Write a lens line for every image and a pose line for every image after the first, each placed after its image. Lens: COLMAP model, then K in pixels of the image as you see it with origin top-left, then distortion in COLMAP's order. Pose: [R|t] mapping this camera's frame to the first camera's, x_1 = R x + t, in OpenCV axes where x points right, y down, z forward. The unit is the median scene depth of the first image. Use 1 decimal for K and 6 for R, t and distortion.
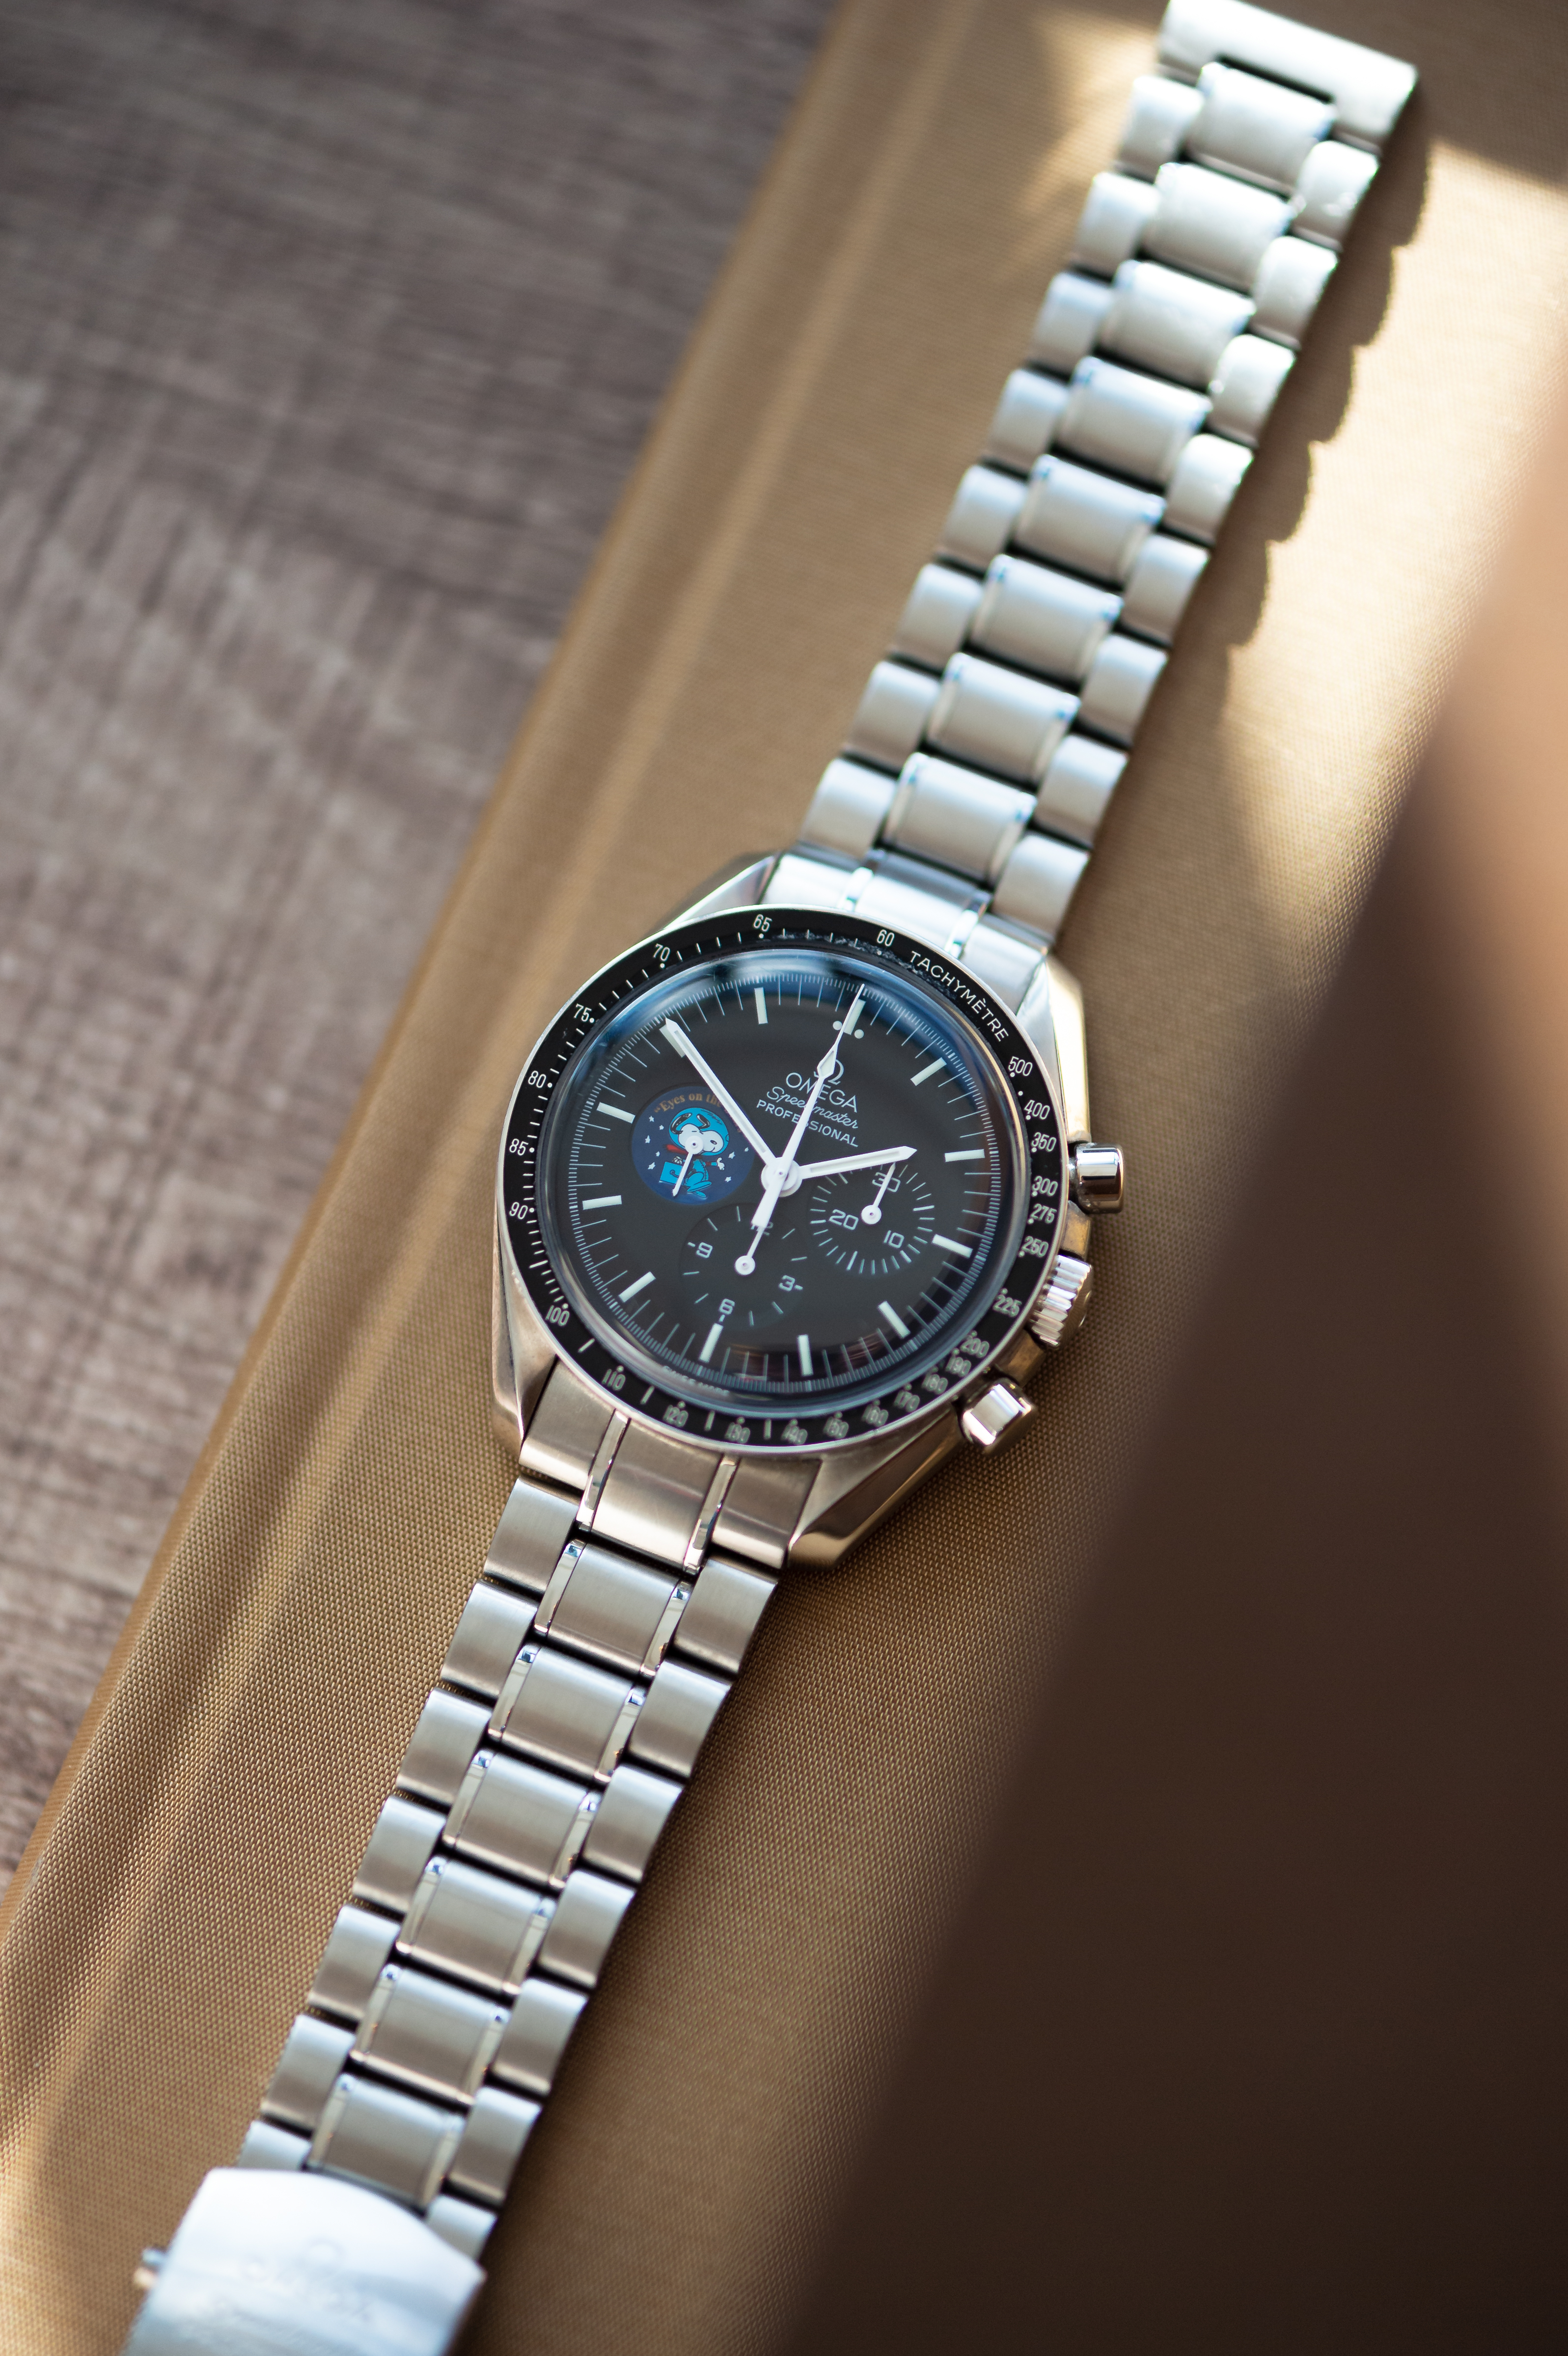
lens RADIAL K [[12909.0, 0, 781.3], [0, 12909.0, 1161.3], [0, 0, 1]] dist [0.252716, 0.000000]
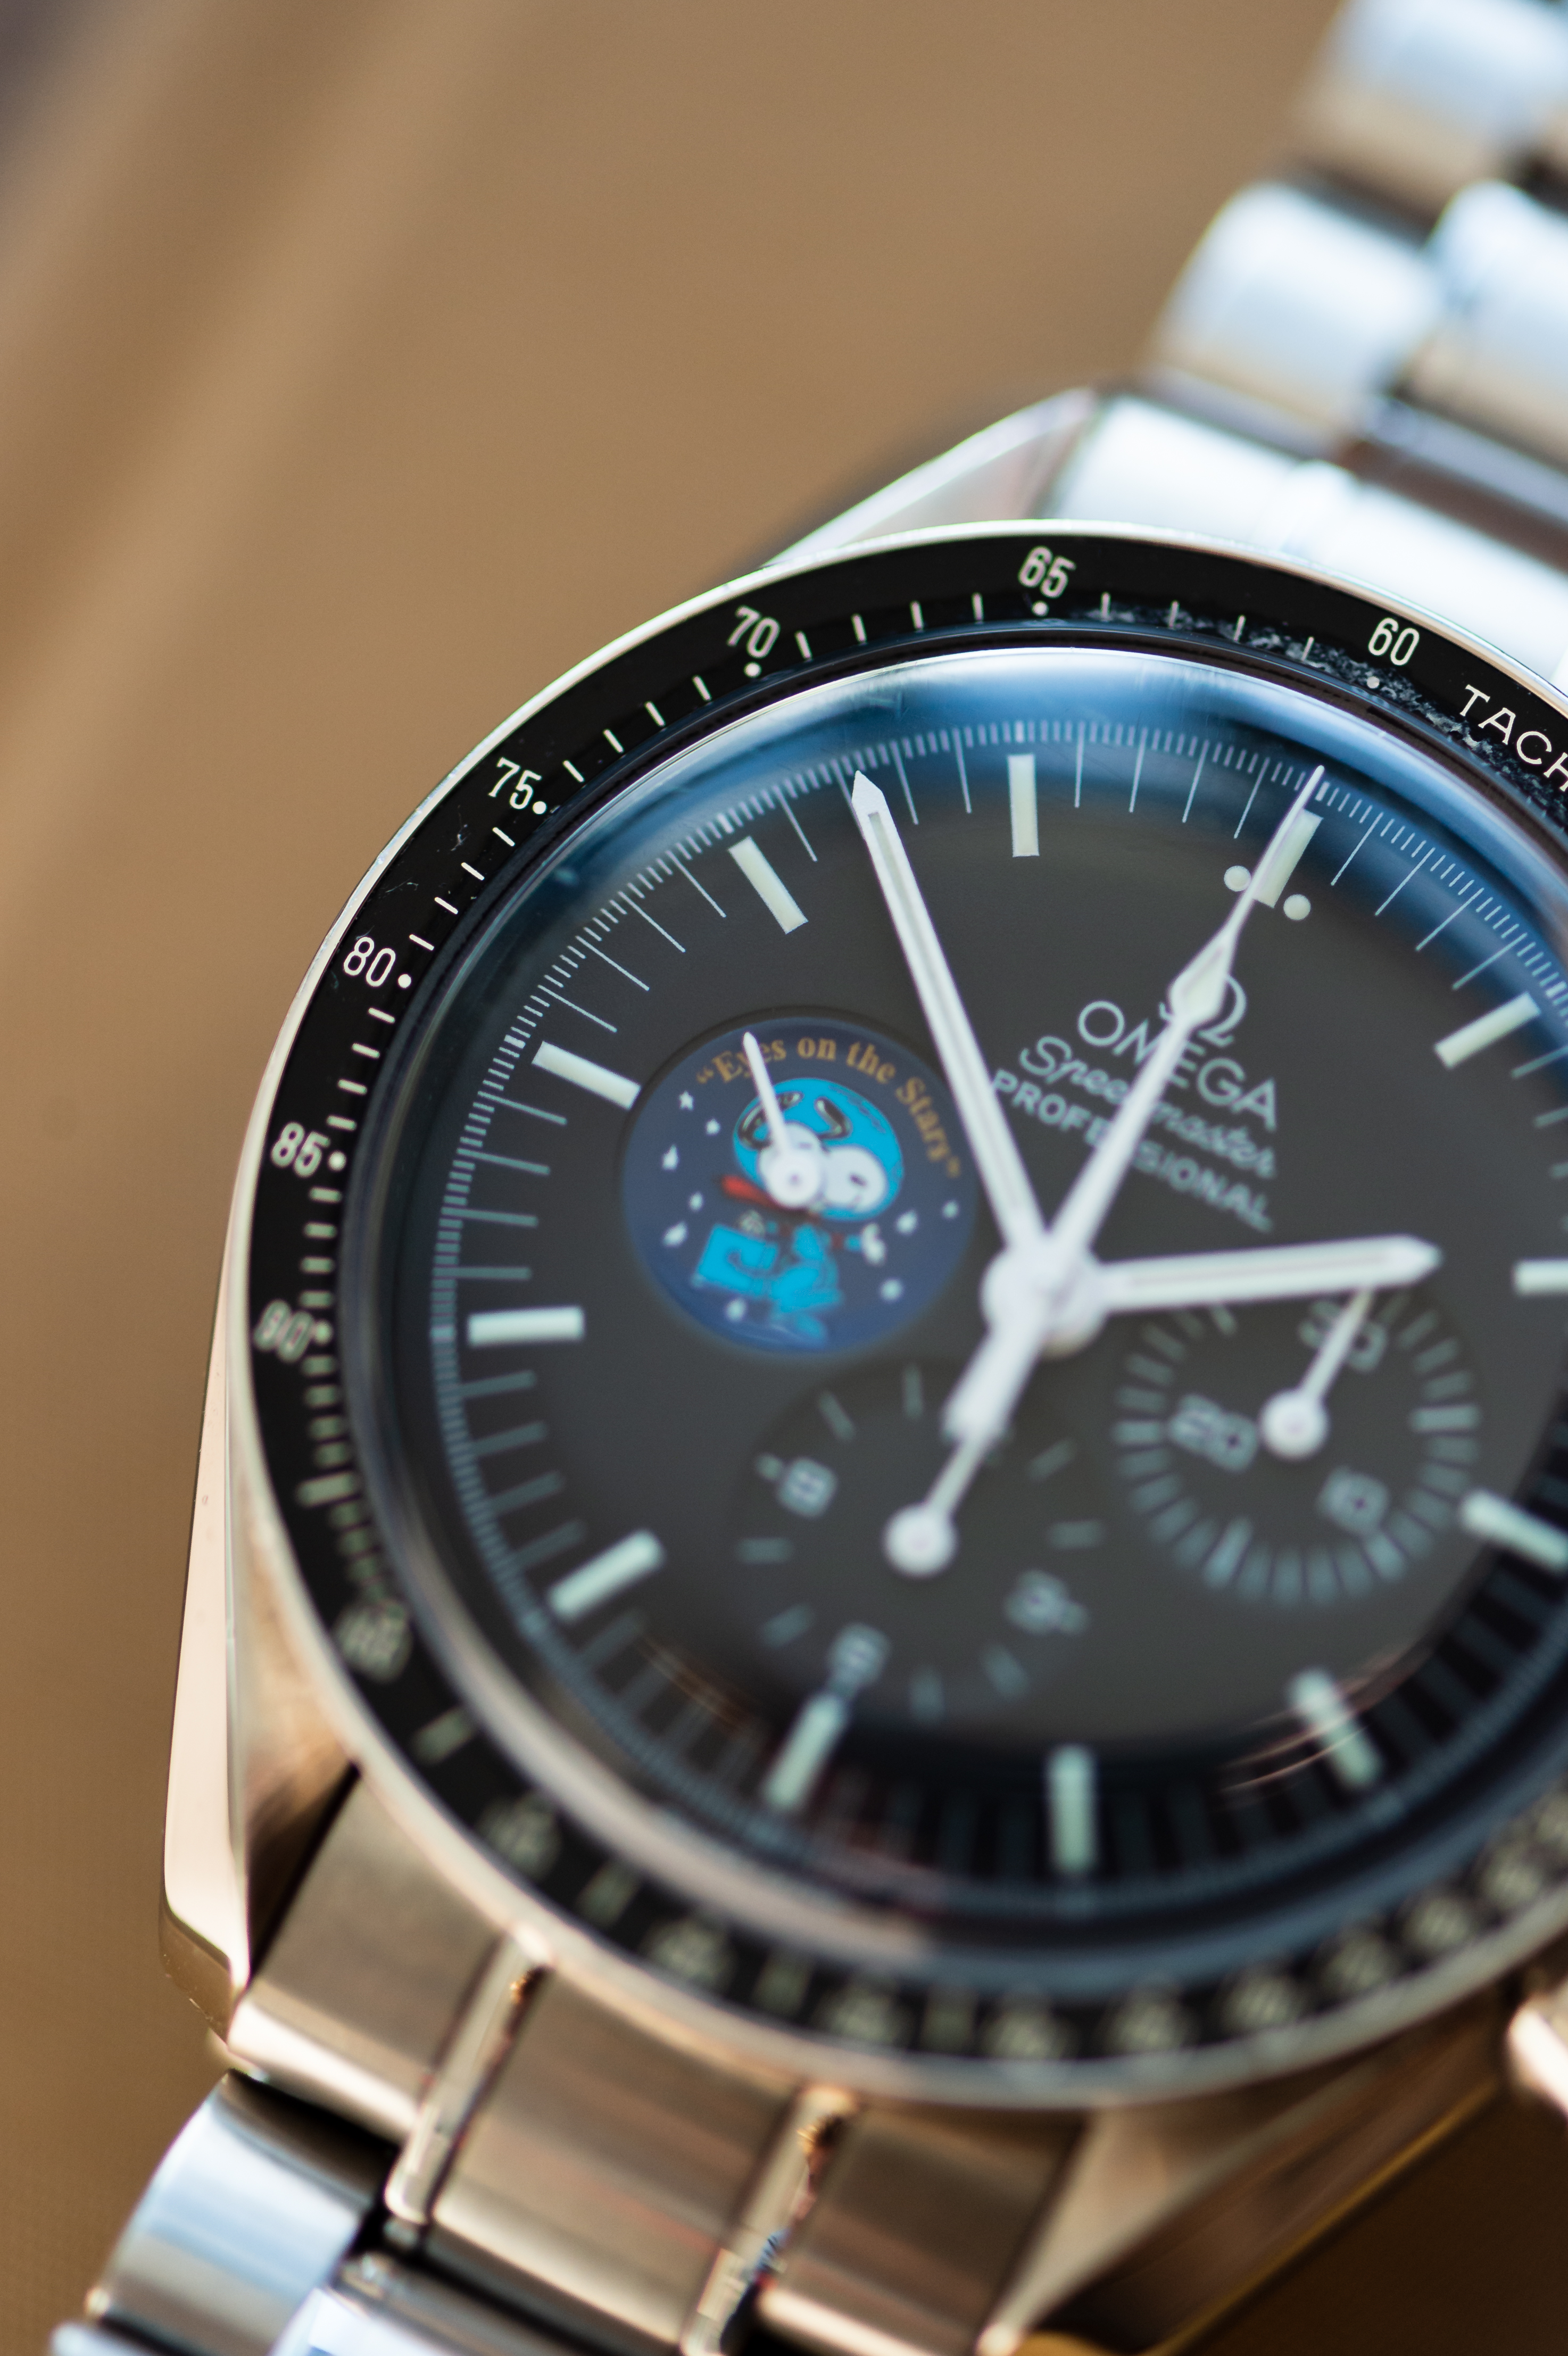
lens RADIAL K [[12908.5, 0, 807.4], [0, 12908.5, 1368.1], [0, 0, 1]] dist [0.252716, 0.000000]
pose [[0.996670, 0.081505, -0.002329, -0.005412], [-0.081512, 0.996667, -0.003327, 0.004854], [0.002050, 0.003506, 0.999992, 0.651454]]
